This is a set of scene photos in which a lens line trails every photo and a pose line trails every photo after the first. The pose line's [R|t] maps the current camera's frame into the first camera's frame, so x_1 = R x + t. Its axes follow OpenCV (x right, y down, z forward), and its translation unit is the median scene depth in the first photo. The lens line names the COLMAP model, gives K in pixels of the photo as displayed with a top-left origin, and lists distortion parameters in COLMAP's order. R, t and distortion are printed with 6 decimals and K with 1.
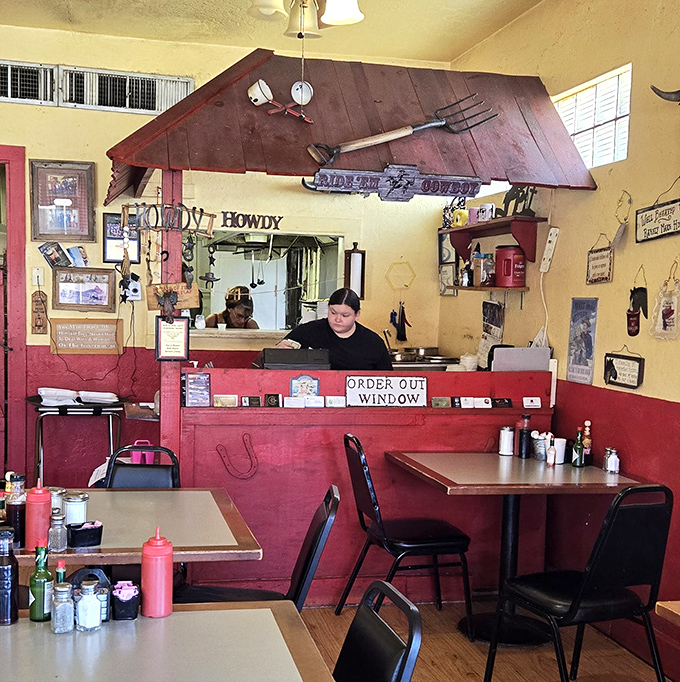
lens RADIAL K [[938.4, 0, 340.0], [0, 938.4, 341.0], [0, 0, 1]] dist [0.135423, 0.003479]
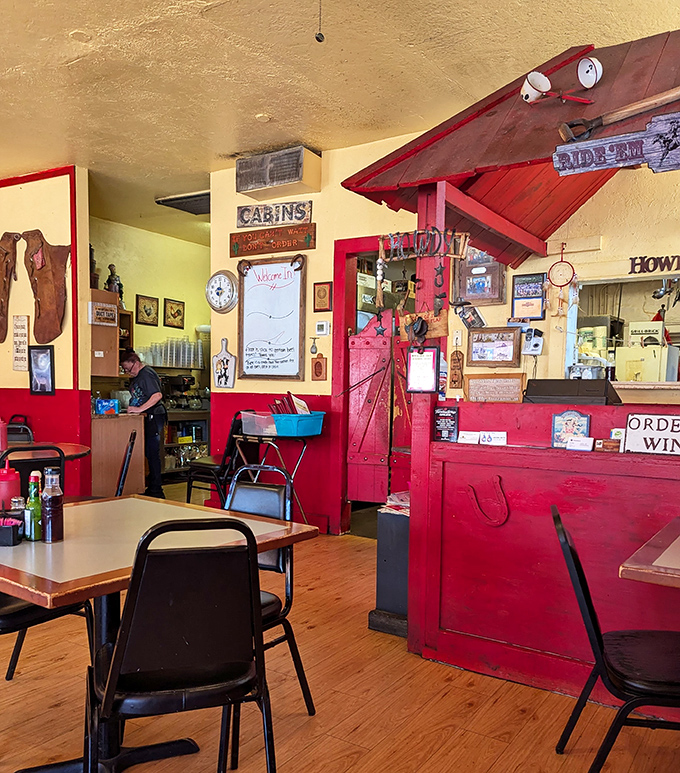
lens RADIAL K [[694.4, 0, 339.8], [0, 694.4, 444.9], [0, 0, 1]] dist [0.002463, -0.009155]
pose [[0.677878, 0.038398, -0.734171, 0.206913], [-0.025322, 0.999262, 0.028882, 0.040068], [0.734738, -0.000988, 0.678350, 0.324761]]
